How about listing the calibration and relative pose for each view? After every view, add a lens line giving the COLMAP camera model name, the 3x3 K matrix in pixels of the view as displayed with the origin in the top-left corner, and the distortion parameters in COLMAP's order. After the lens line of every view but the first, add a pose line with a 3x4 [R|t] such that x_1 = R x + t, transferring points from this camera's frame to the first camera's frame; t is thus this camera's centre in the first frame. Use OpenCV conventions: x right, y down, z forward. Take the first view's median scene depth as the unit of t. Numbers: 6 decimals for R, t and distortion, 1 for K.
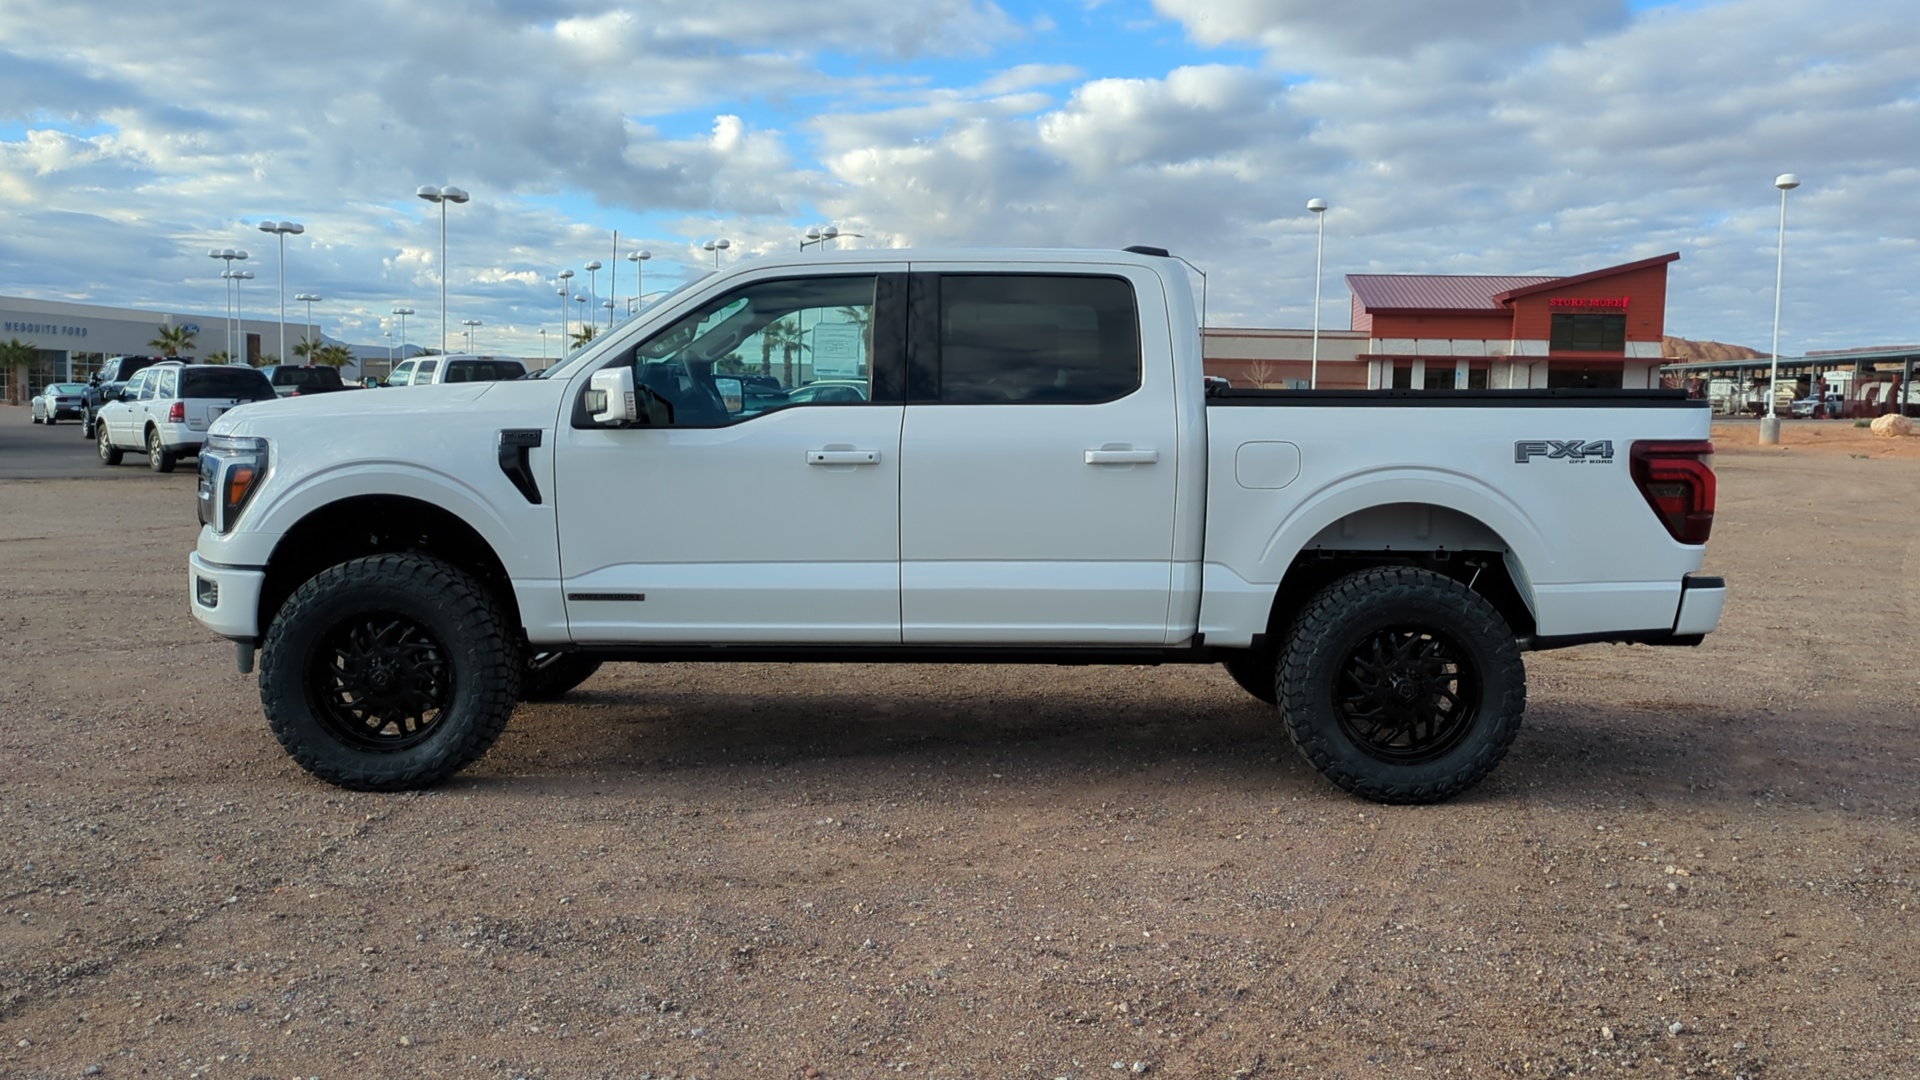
lens RADIAL K [[1628.6, 0, 961.0], [0, 1628.6, 552.8], [0, 0, 1]] dist [0.048742, -0.025757]
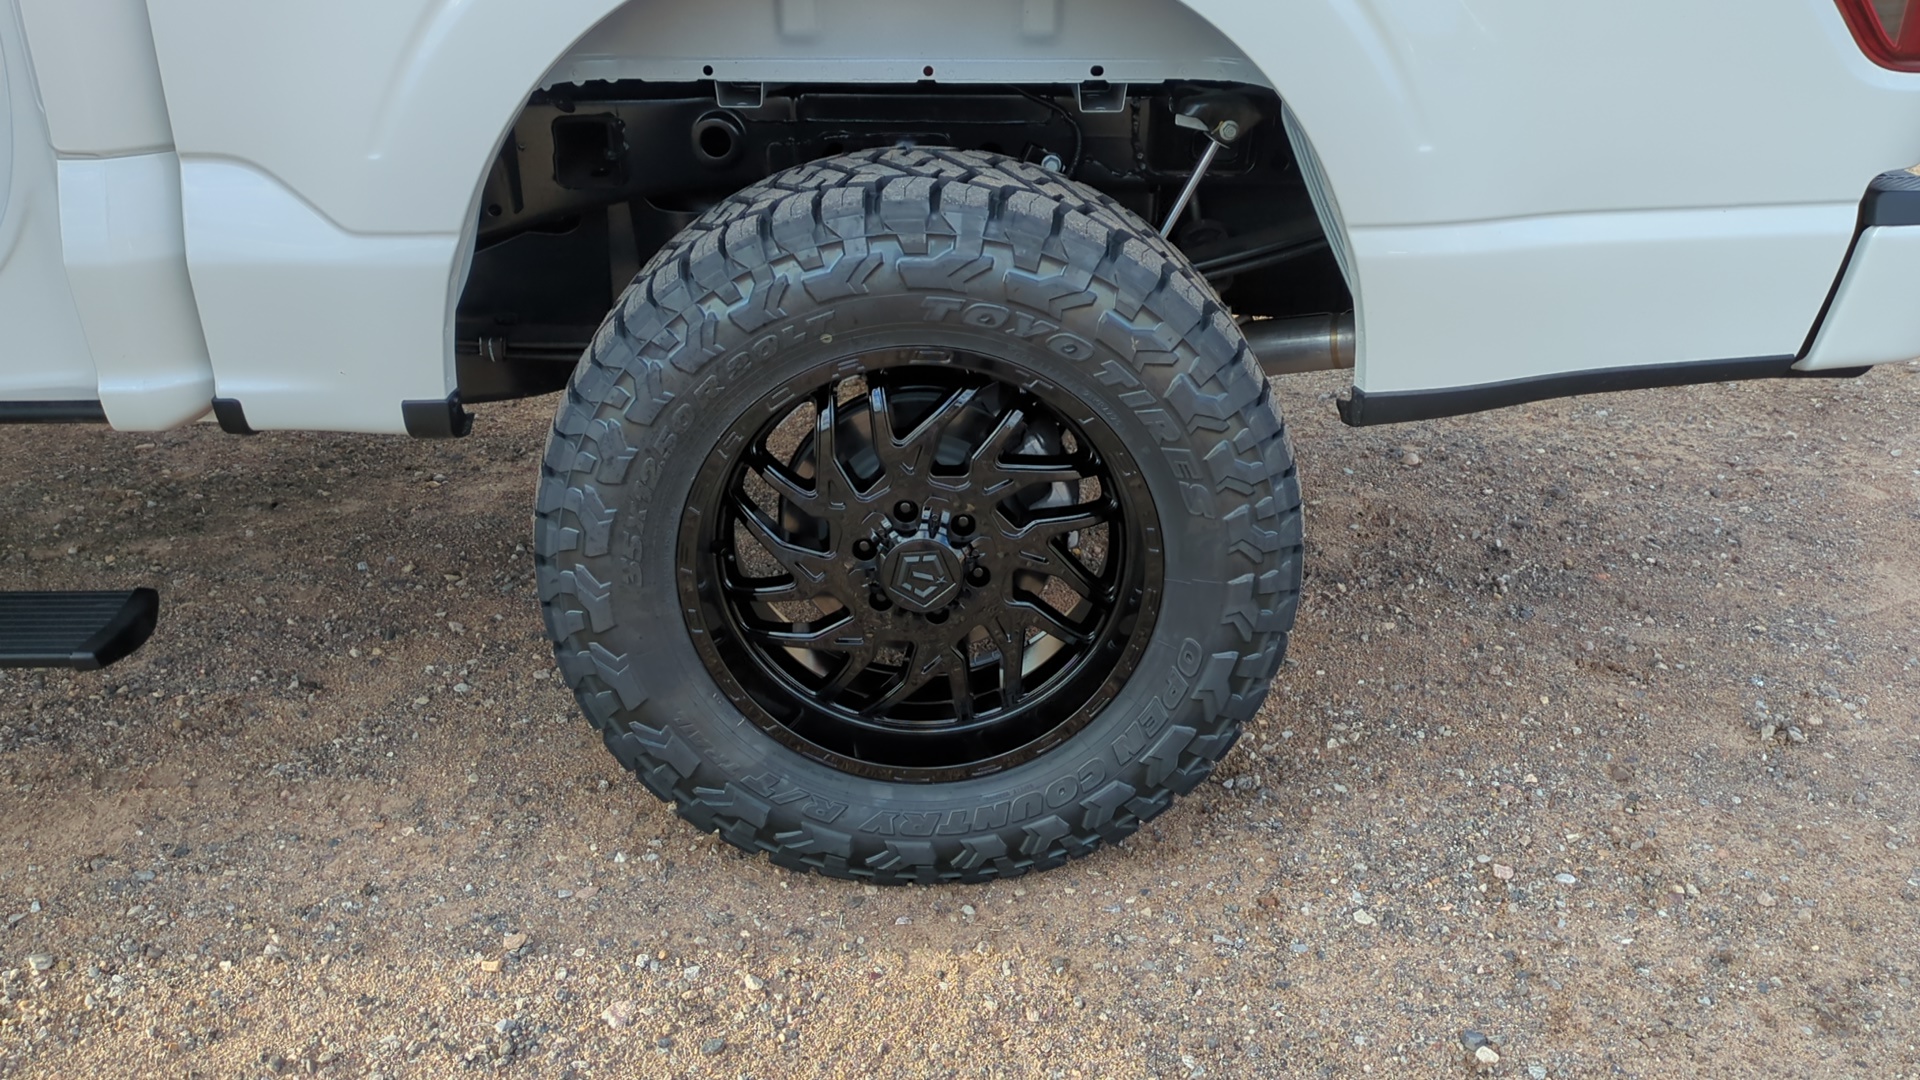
lens RADIAL K [[1628.6, 0, 974.6], [0, 1628.6, 542.9], [0, 0, 1]] dist [0.048742, -0.025757]
pose [[0.999641, -0.017351, 0.020393, 0.276099], [0.009475, 0.941571, 0.336682, -0.025232], [-0.025044, -0.336368, 0.941397, 0.709759]]
